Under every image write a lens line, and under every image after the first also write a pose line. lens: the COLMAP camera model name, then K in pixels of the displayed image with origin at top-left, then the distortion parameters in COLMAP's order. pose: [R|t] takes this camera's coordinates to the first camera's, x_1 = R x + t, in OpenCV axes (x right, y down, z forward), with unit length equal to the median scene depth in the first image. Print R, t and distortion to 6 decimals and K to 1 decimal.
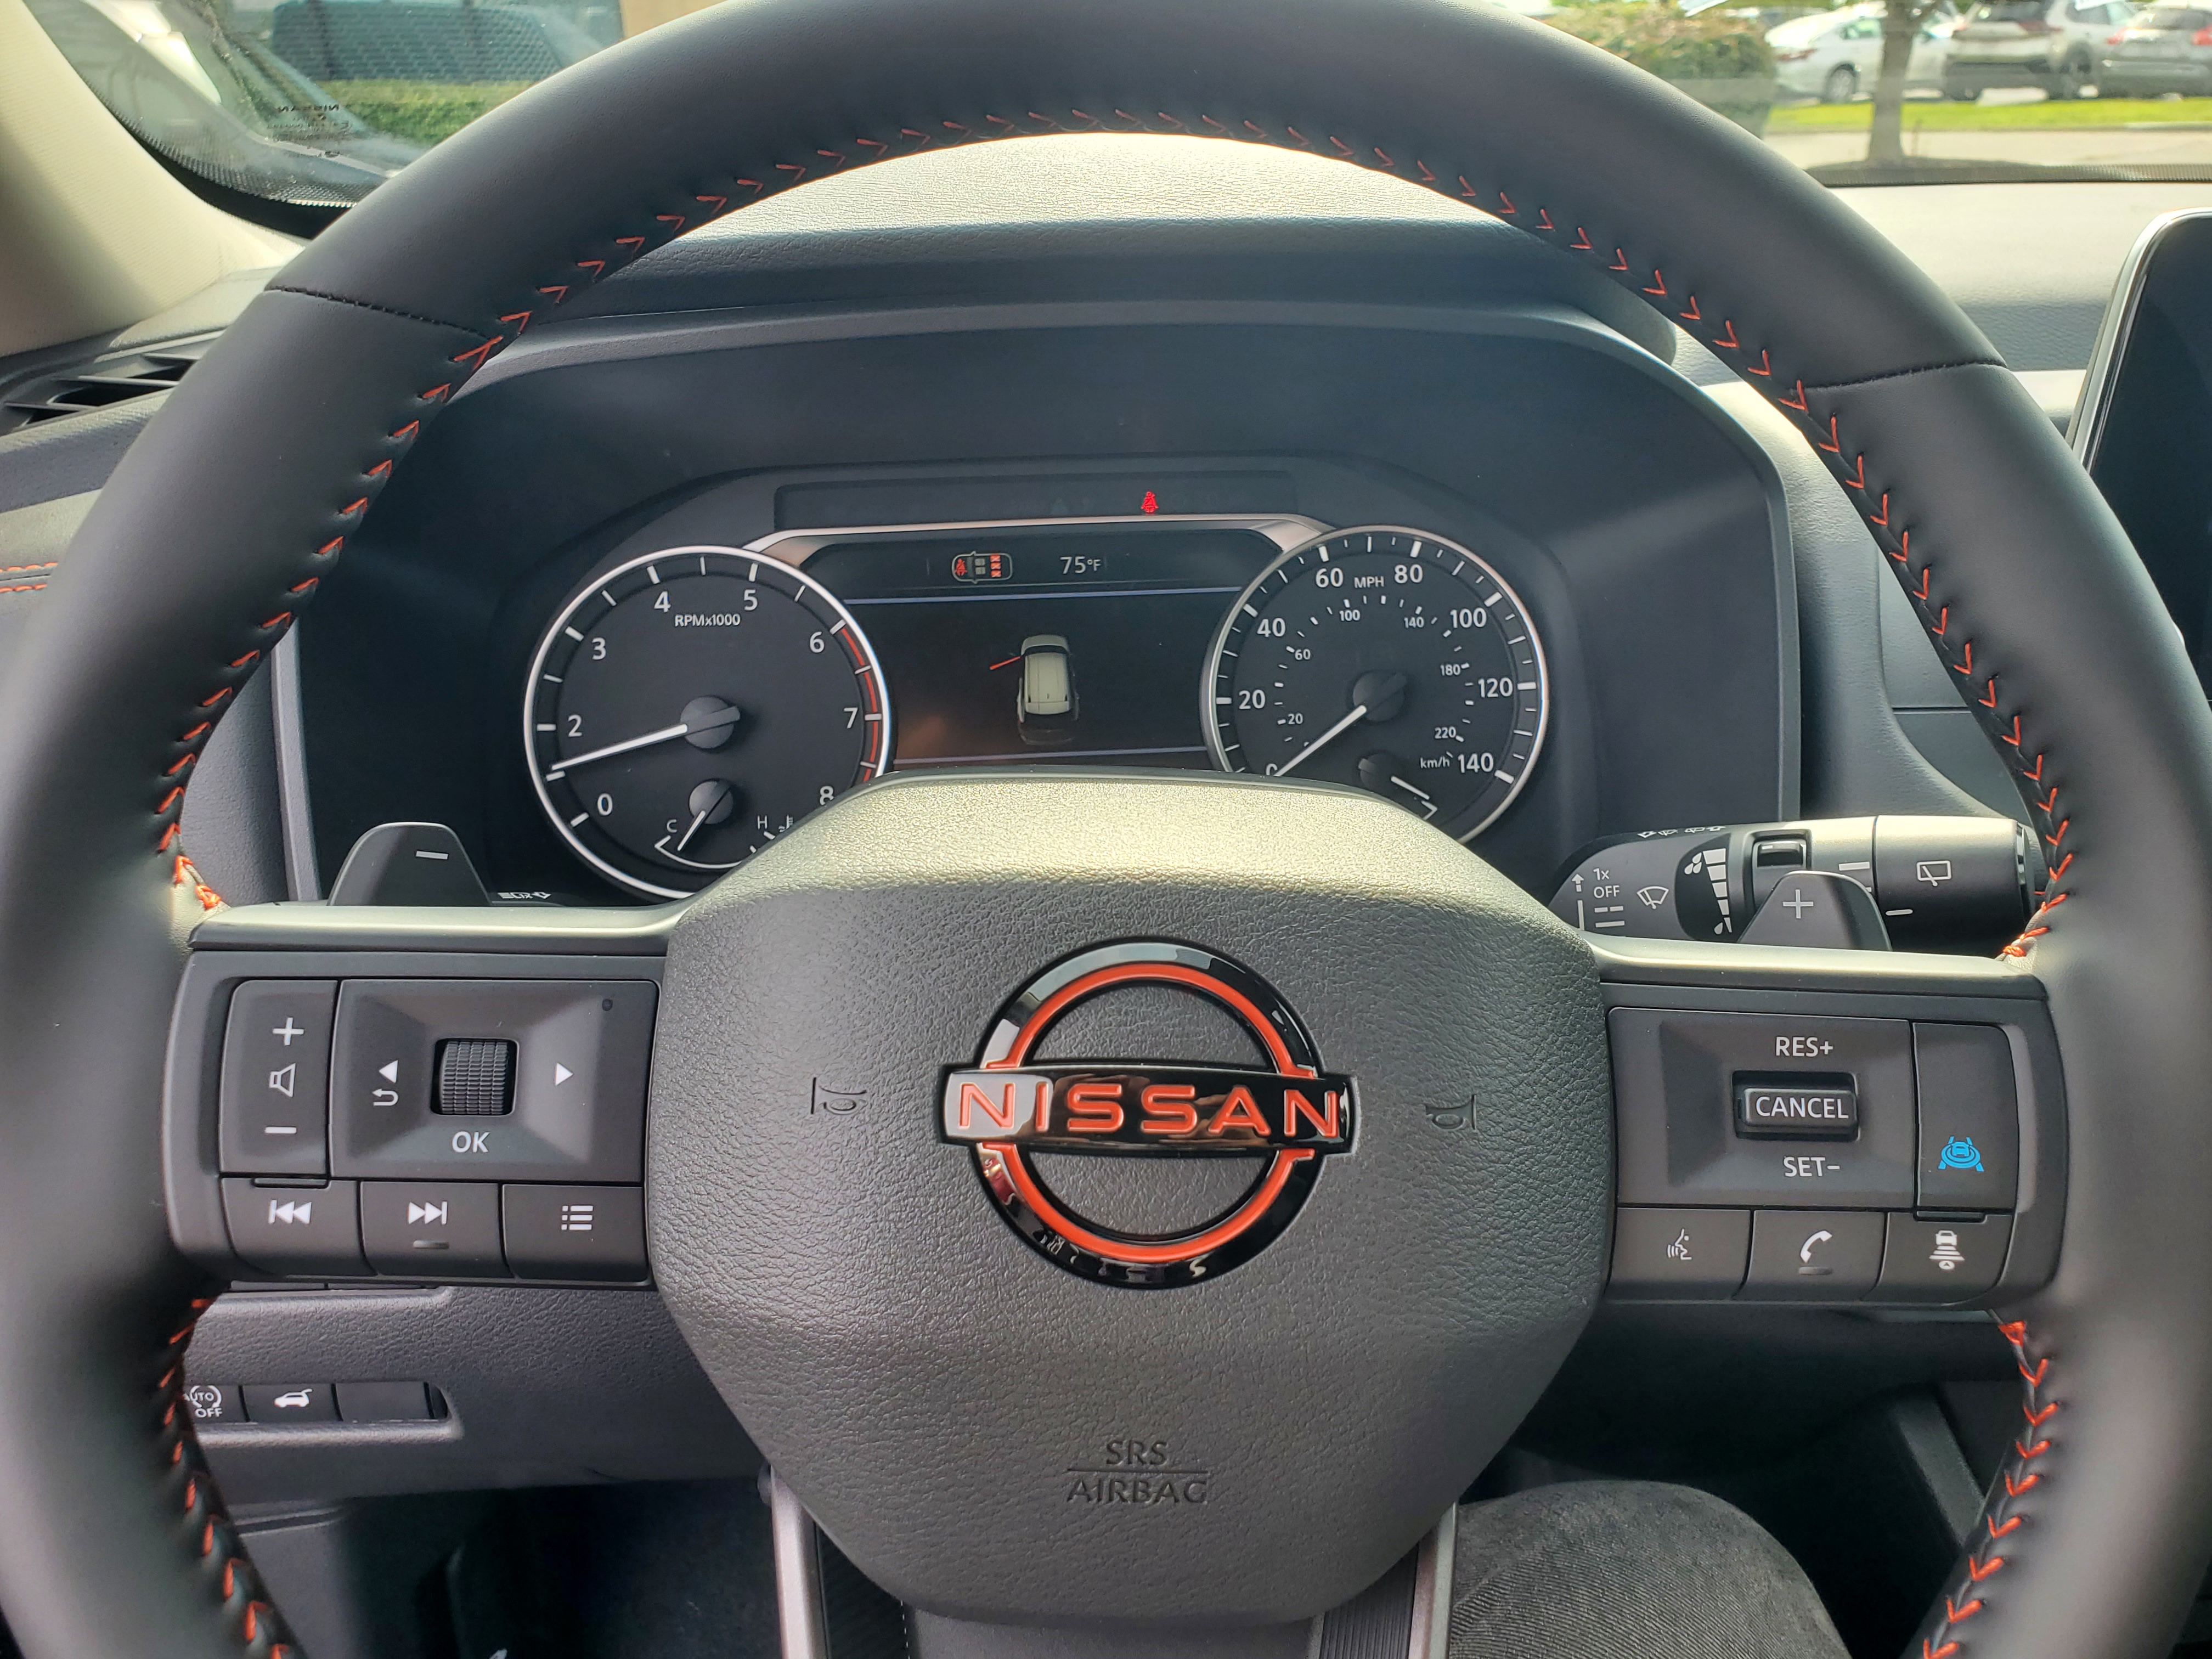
lens RADIAL K [[1670.6, 0, 1108.6], [0, 1670.6, 782.7], [0, 0, 1]] dist [0.052343, -0.147907]
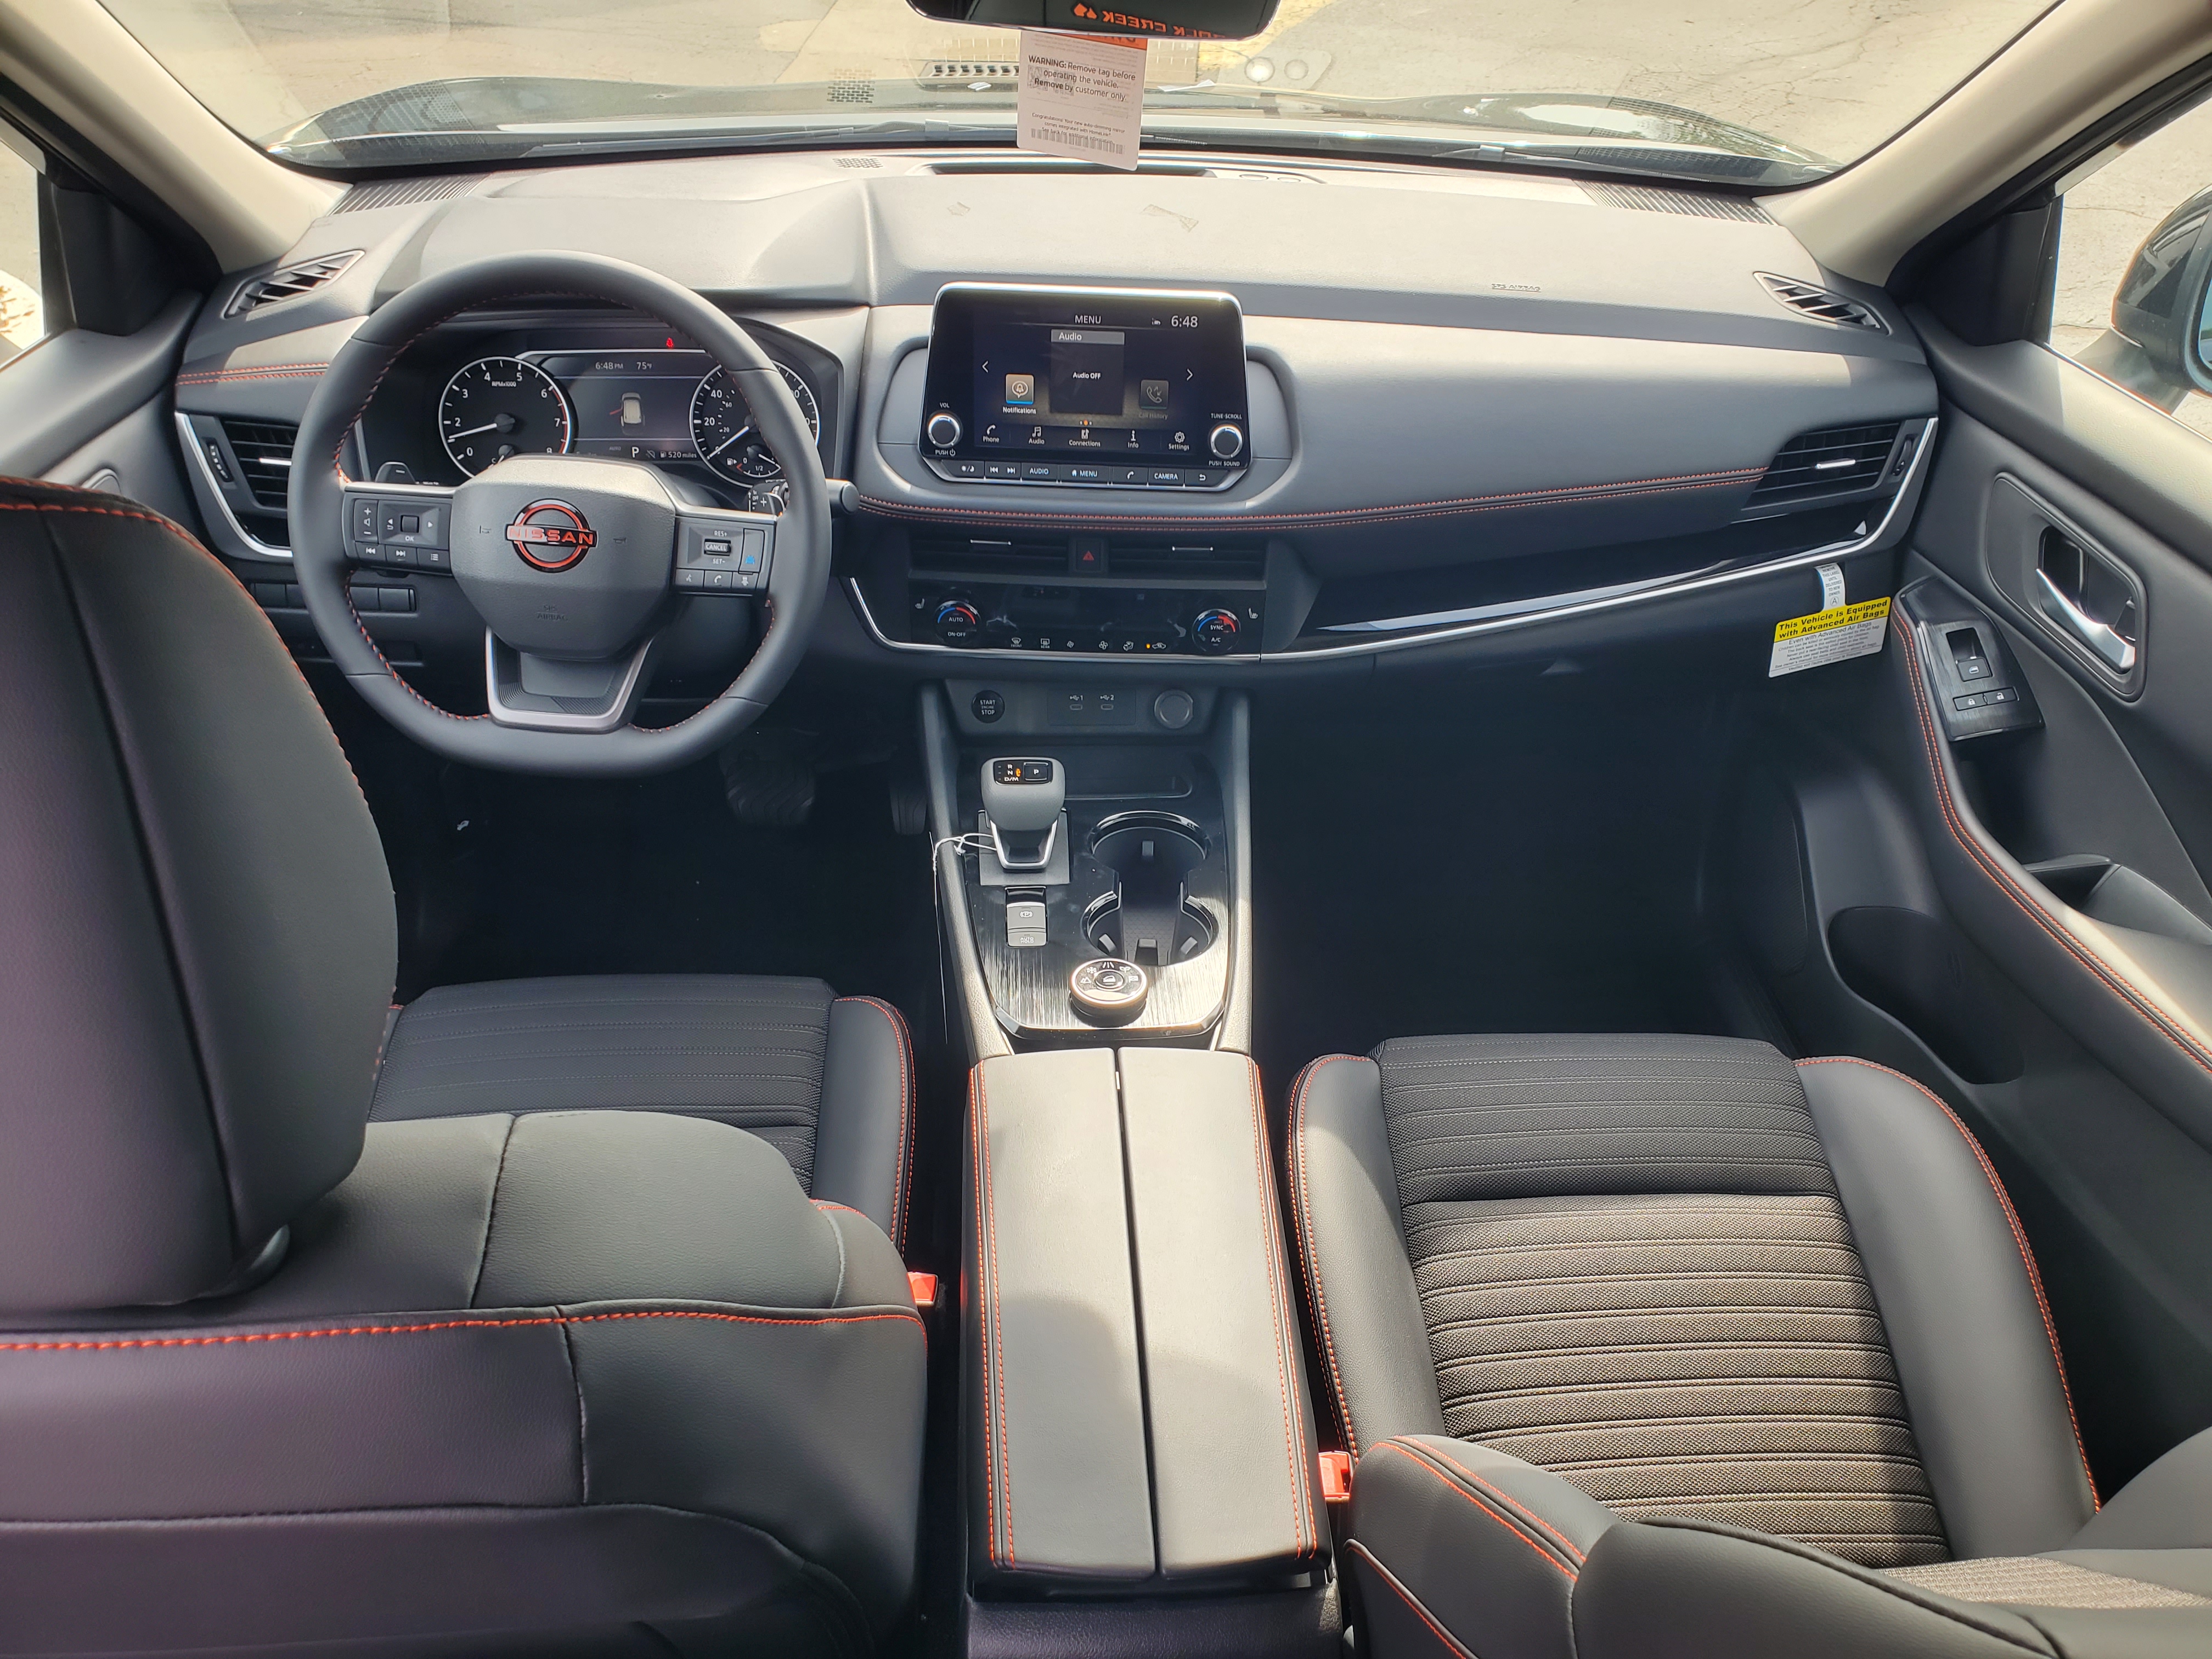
lens RADIAL K [[1700.4, 0, 1057.3], [0, 1700.4, 833.8], [0, 0, 1]] dist [0.031824, 0.002906]
pose [[0.997128, 0.054253, -0.052834, 1.288004], [-0.039276, 0.967003, 0.251721, -0.189796], [0.064748, -0.248923, 0.966357, -2.766167]]
